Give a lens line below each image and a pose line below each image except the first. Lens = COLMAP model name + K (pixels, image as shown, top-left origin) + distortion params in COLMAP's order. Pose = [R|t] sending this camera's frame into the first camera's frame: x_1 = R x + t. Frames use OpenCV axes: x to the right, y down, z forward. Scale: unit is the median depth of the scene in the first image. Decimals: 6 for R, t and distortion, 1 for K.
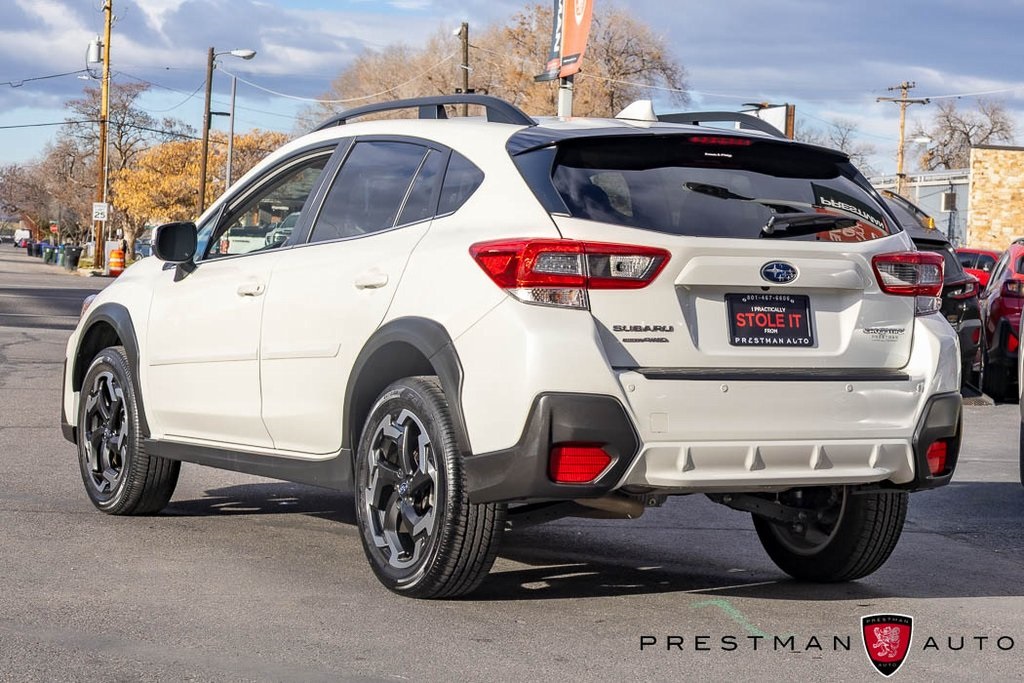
lens RADIAL K [[2399.1, 0, 512.0], [0, 2399.1, 341.5], [0, 0, 1]] dist [-0.237799, -0.135942]
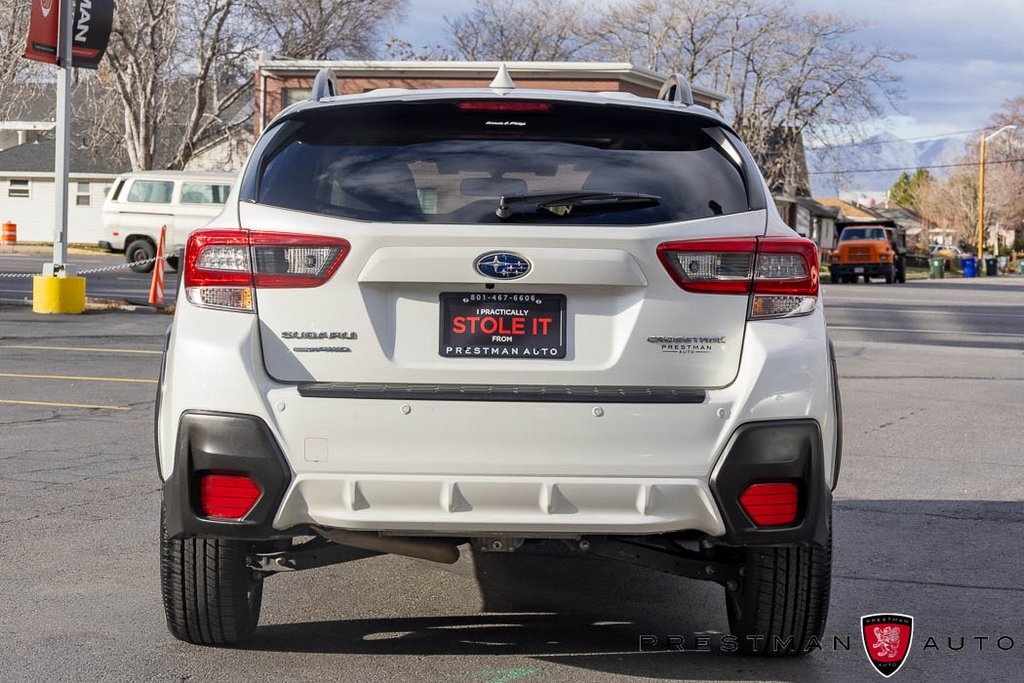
lens RADIAL K [[2399.1, 0, 512.0], [0, 2399.1, 341.5], [0, 0, 1]] dist [-0.237799, -0.135942]
pose [[0.884791, 0.000857, -0.465988, 0.490376], [-0.004726, 0.999963, -0.007133, 0.002225], [0.465965, 0.008513, 0.884762, 0.291902]]
